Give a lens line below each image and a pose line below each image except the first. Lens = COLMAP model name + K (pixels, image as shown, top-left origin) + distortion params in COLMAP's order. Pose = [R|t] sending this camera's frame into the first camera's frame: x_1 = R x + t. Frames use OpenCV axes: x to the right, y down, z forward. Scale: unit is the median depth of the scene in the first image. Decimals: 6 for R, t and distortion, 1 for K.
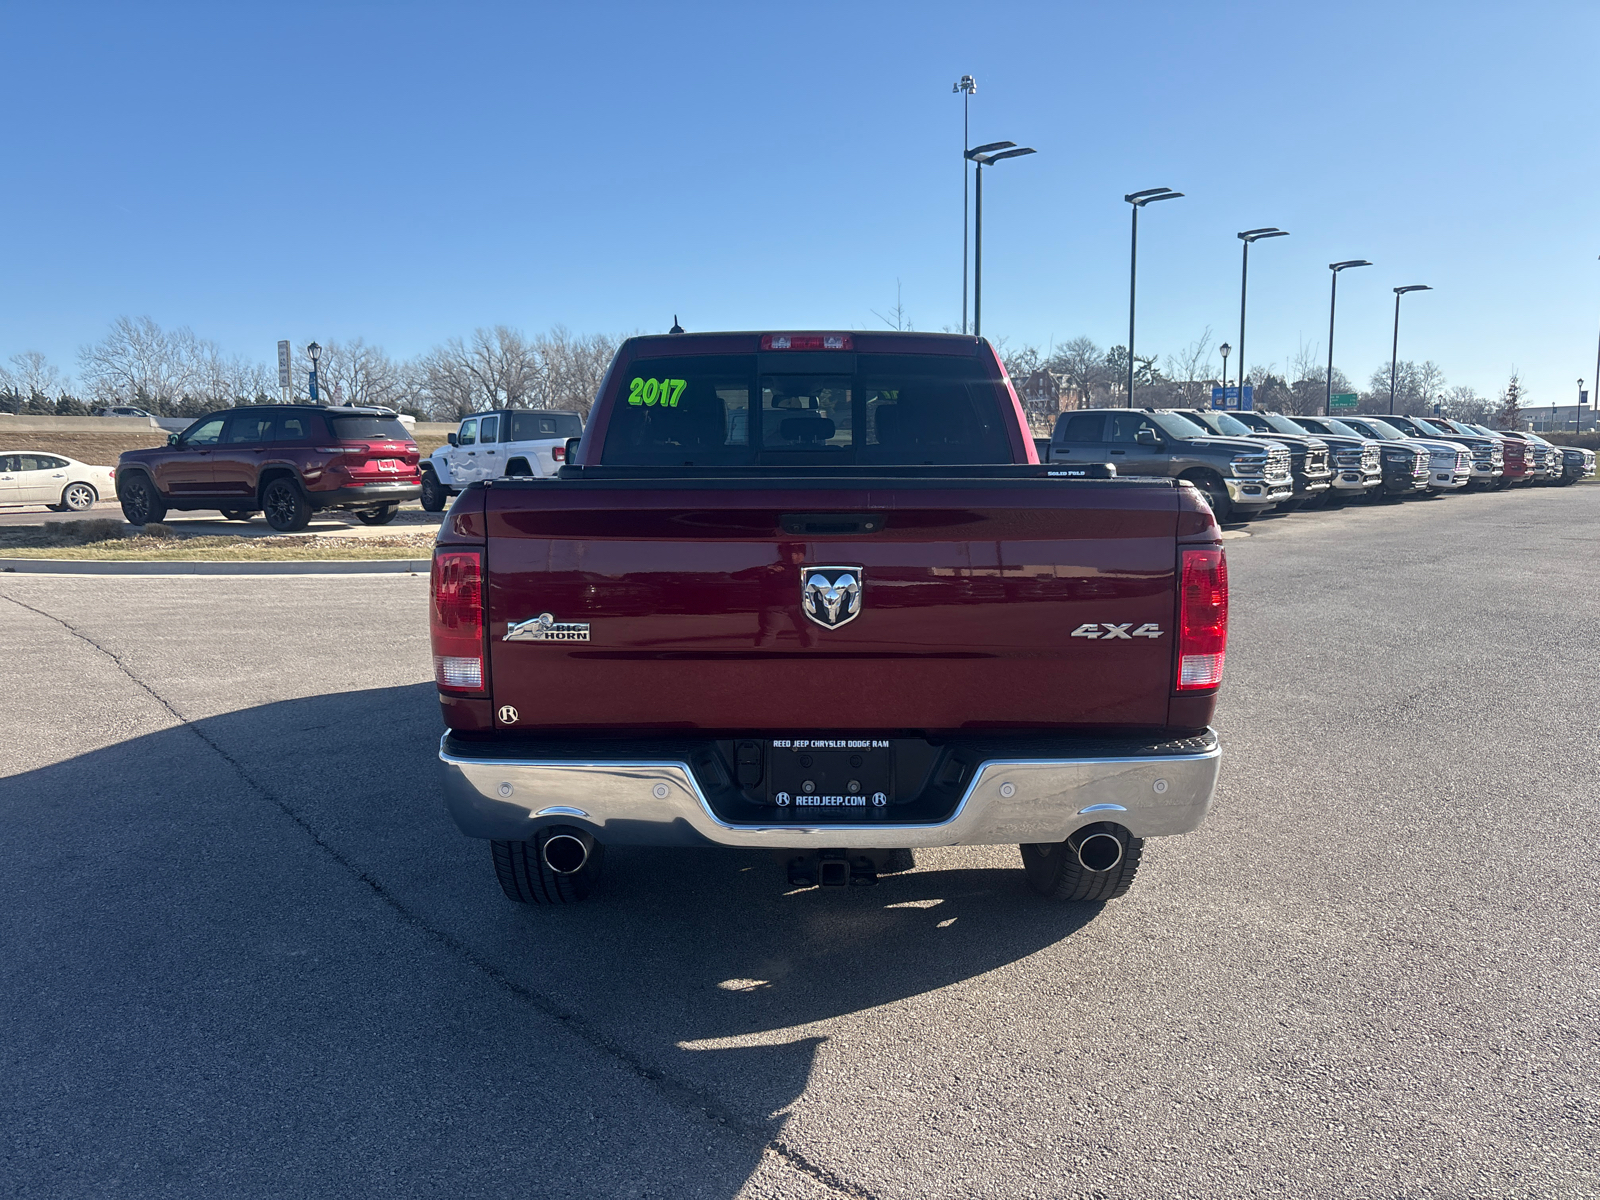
lens RADIAL K [[1226.0, 0, 782.3], [0, 1226.0, 602.4], [0, 0, 1]] dist [0.034866, -0.036473]
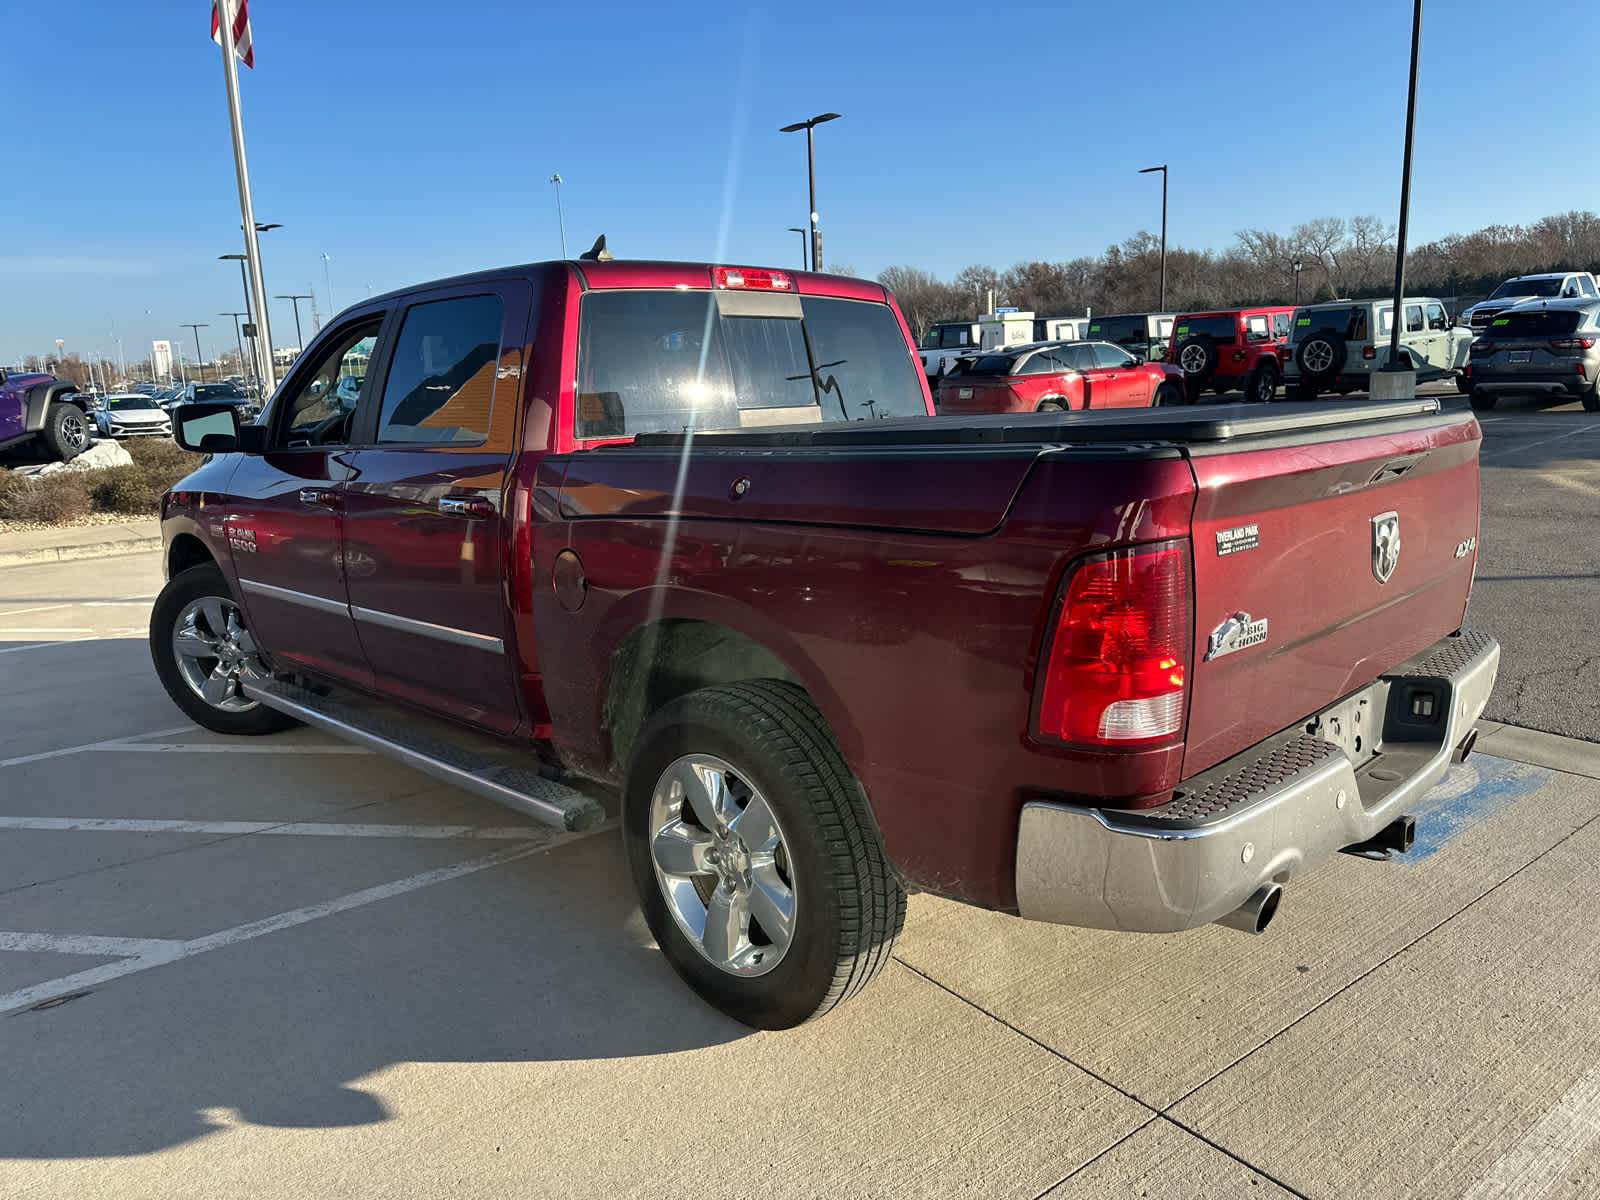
lens RADIAL K [[1134.9, 0, 792.9], [0, 1134.9, 590.1], [0, 0, 1]] dist [0.040749, -0.042435]
pose [[0.710718, -0.147295, 0.687884, -0.592465], [0.121940, 0.988827, 0.085748, -0.068040], [-0.692828, 0.022938, 0.720738, 0.454098]]
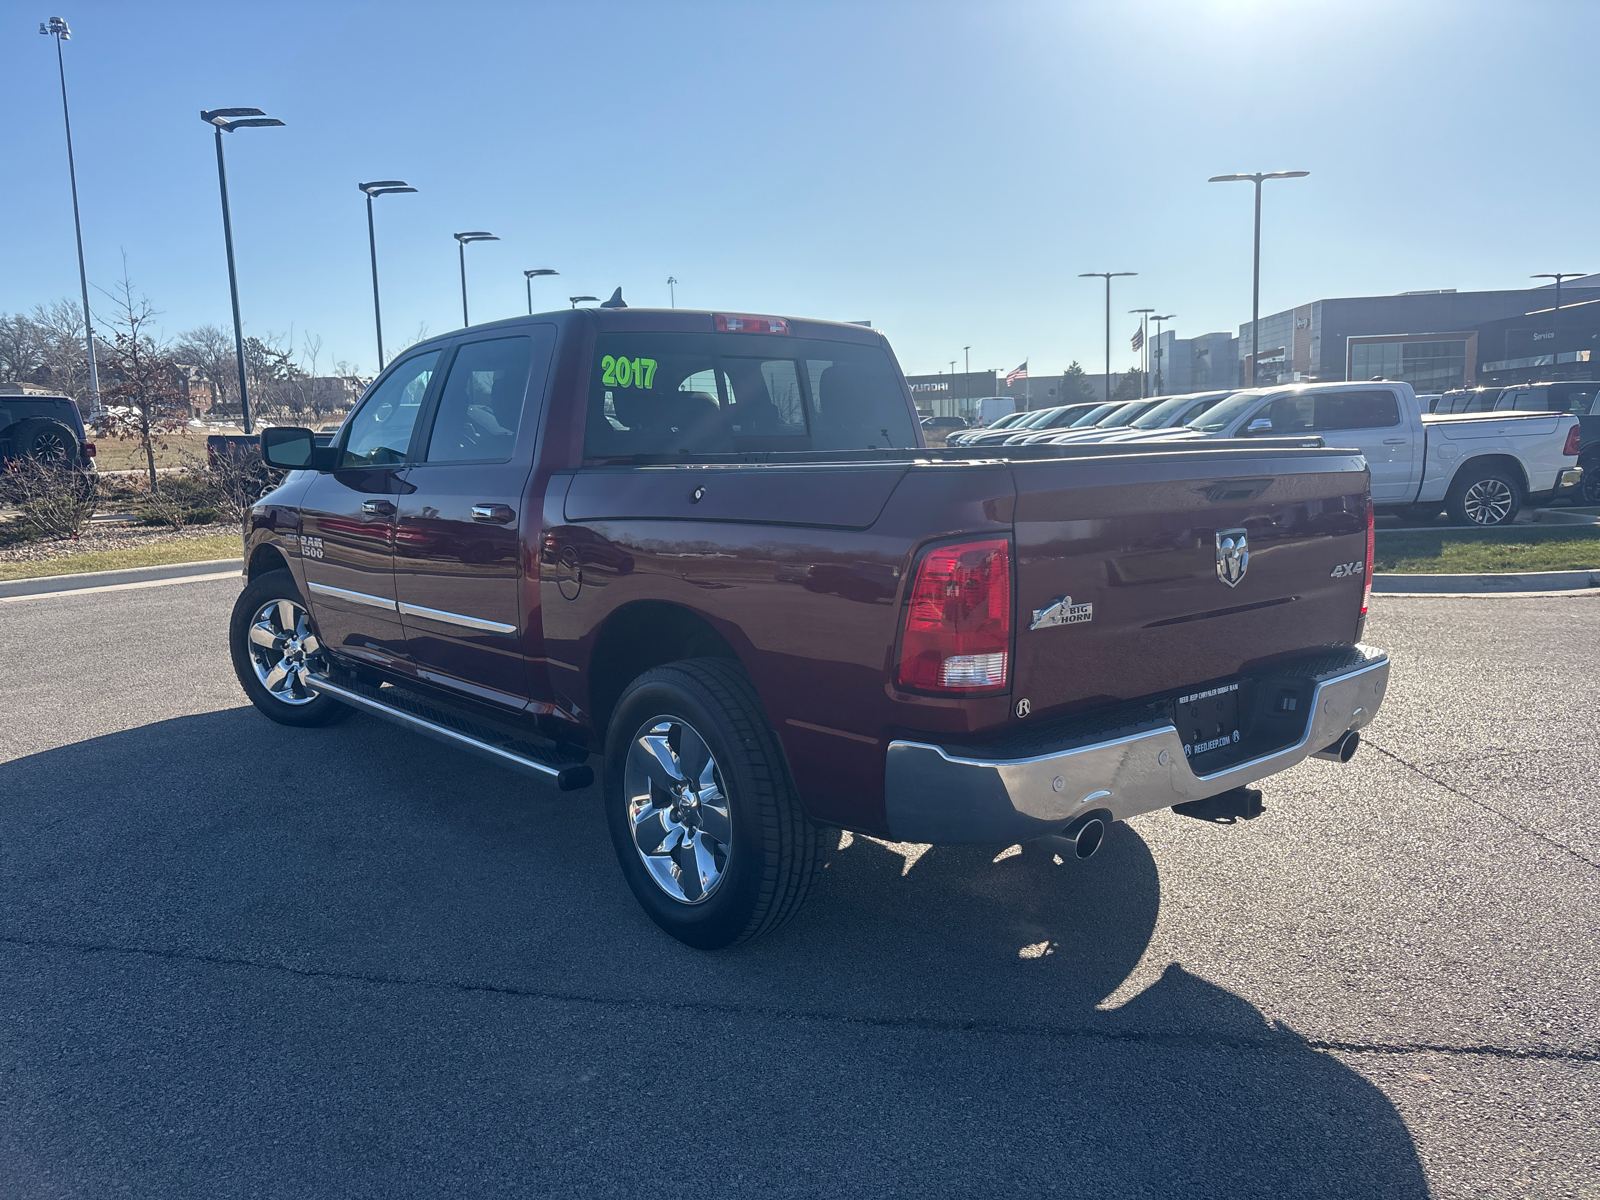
lens RADIAL K [[1226.0, 0, 789.9], [0, 1226.0, 606.9], [0, 0, 1]] dist [0.034866, -0.036473]
pose [[0.771879, -0.096150, 0.628457, -0.648997], [0.092538, 0.994962, 0.038566, -0.027076], [-0.628999, 0.028388, 0.776888, 0.257675]]
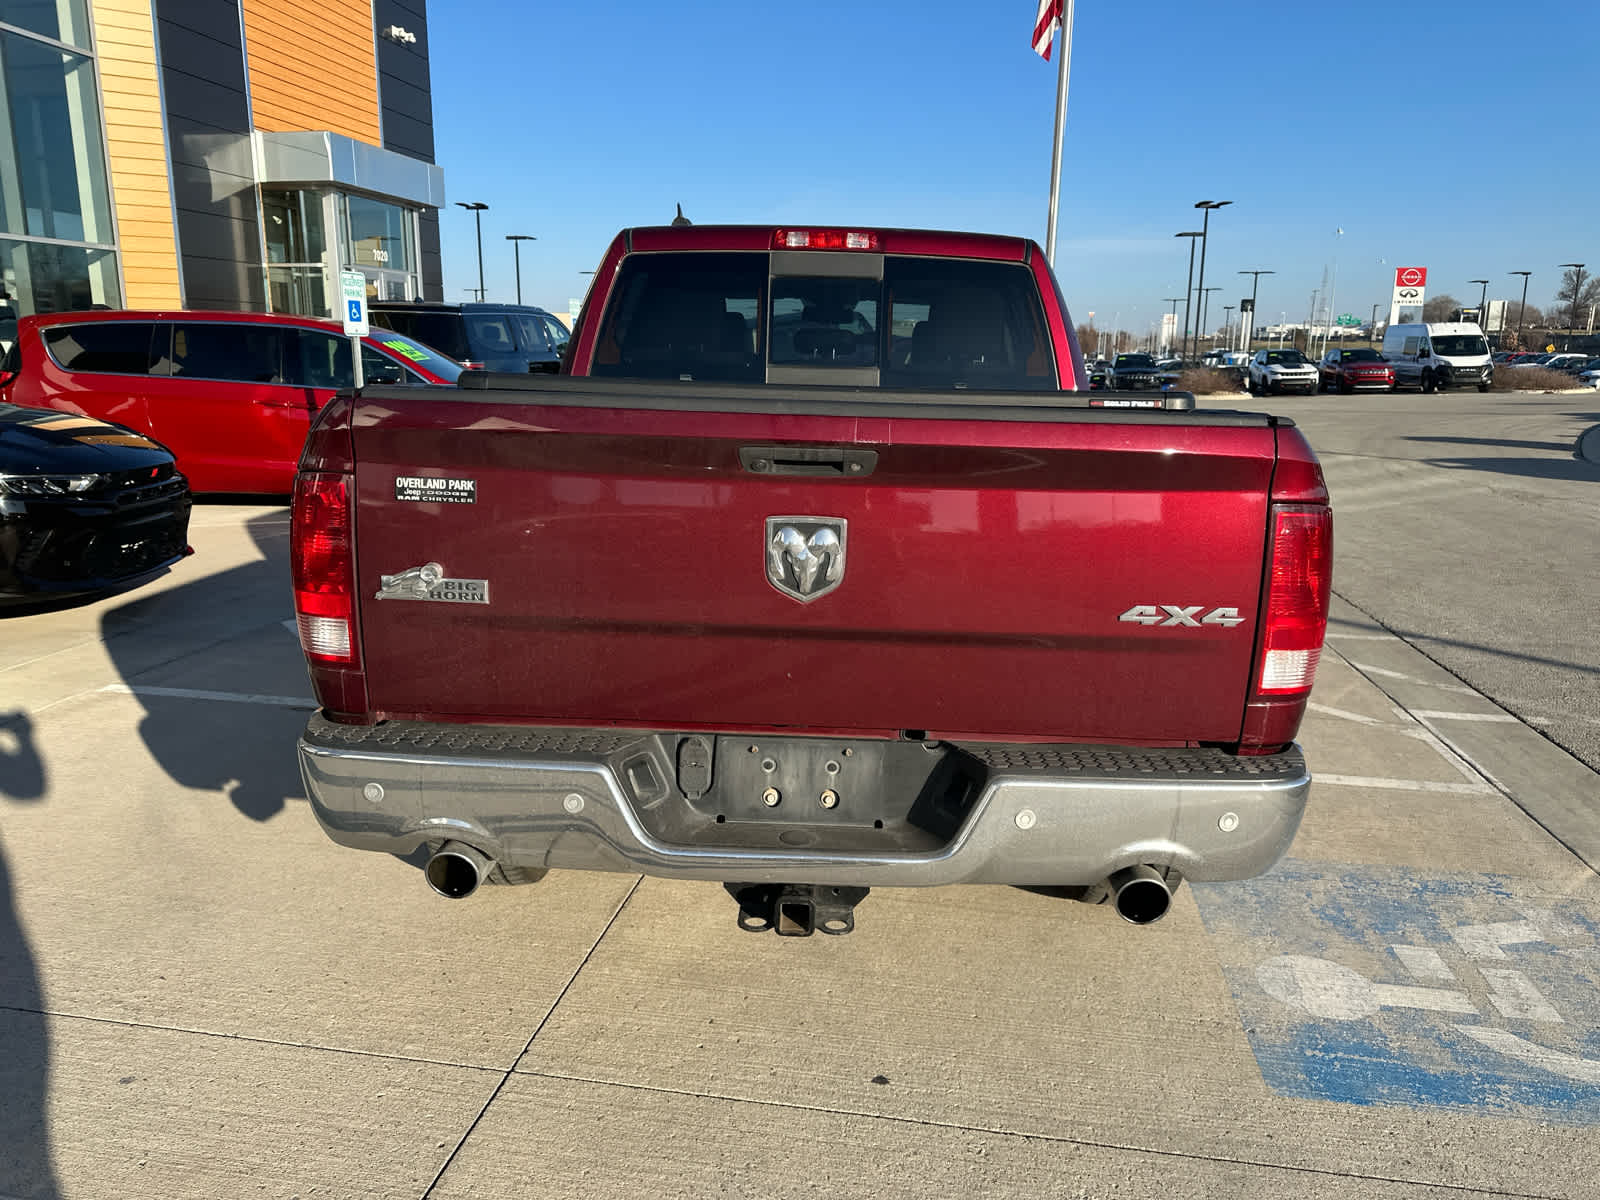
lens RADIAL K [[1134.9, 0, 806.9], [0, 1134.9, 590.2], [0, 0, 1]] dist [0.040749, -0.042435]
pose [[0.998931, 0.037933, -0.026433, 0.039959], [-0.036026, 0.996951, 0.069215, -0.022052], [0.028978, -0.068188, 0.997252, 0.198319]]
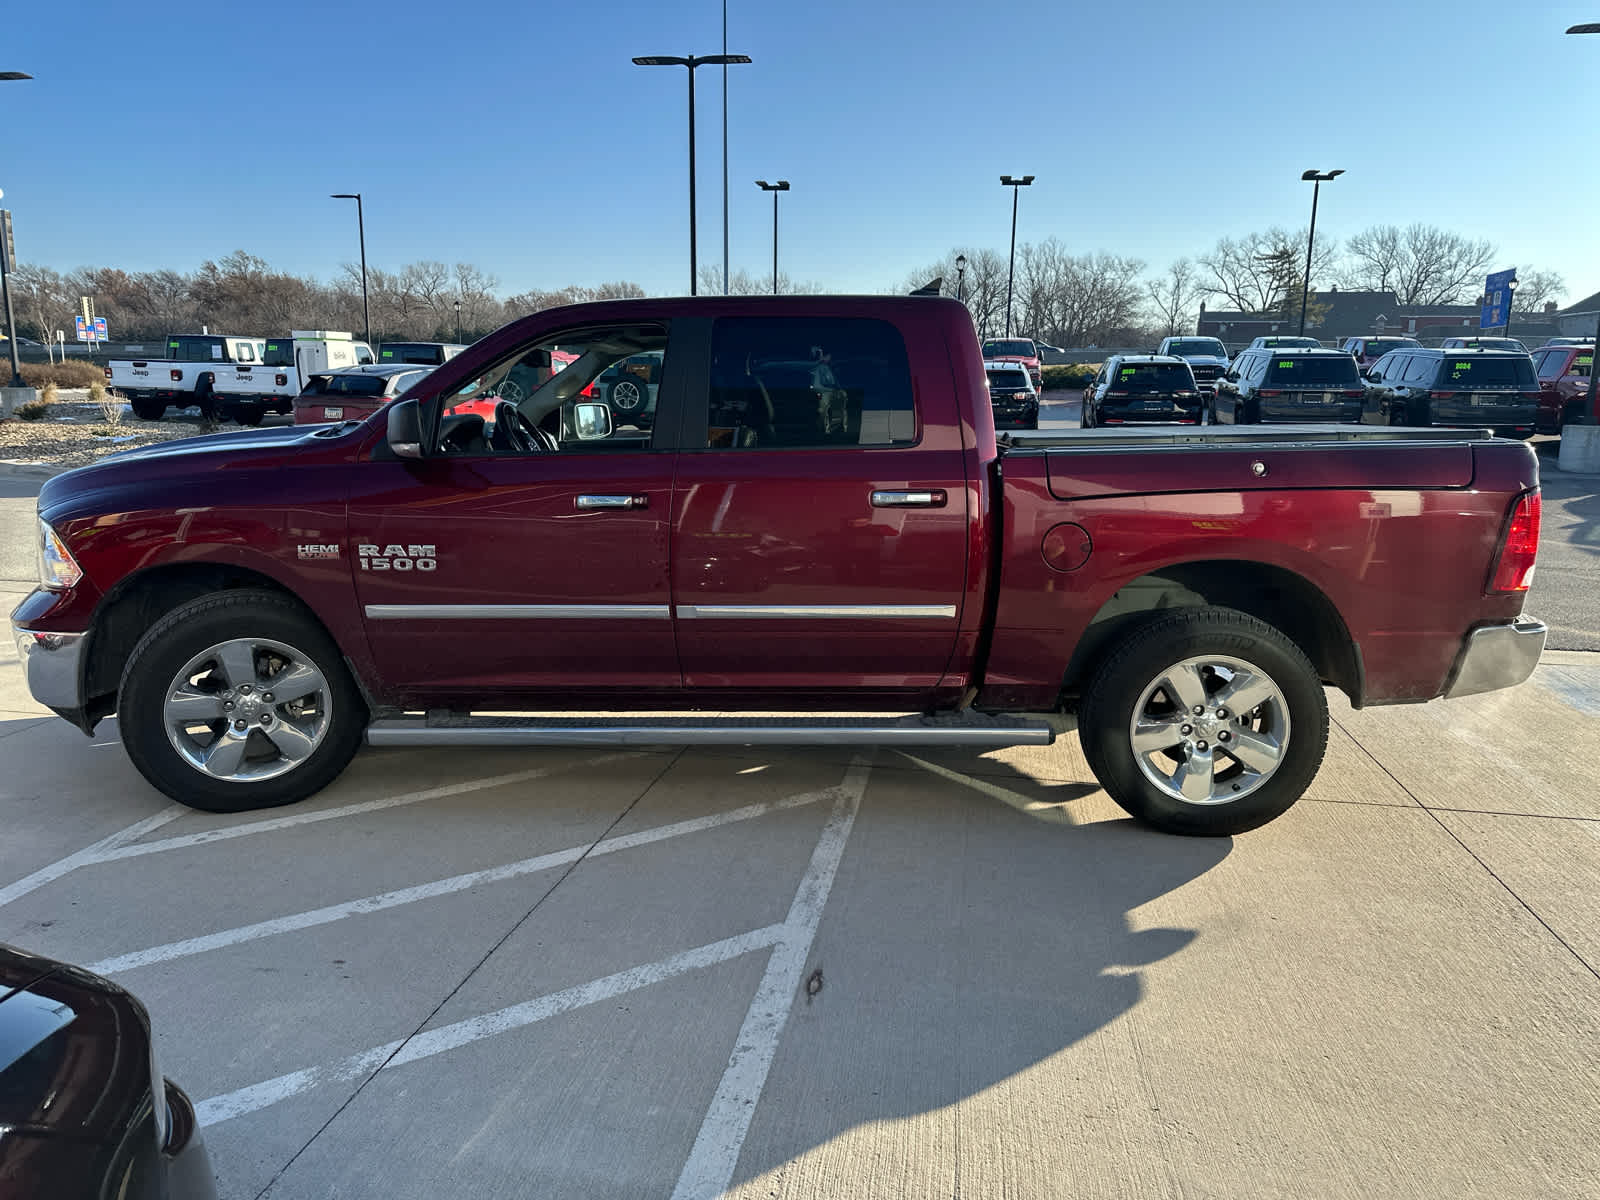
lens RADIAL K [[1134.9, 0, 801.3], [0, 1134.9, 600.1], [0, 0, 1]] dist [0.040749, -0.042435]
pose [[0.042797, -0.169730, 0.984561, -1.131206], [0.122166, 0.978958, 0.163454, -0.166299], [-0.991587, 0.113285, 0.062632, 1.218949]]
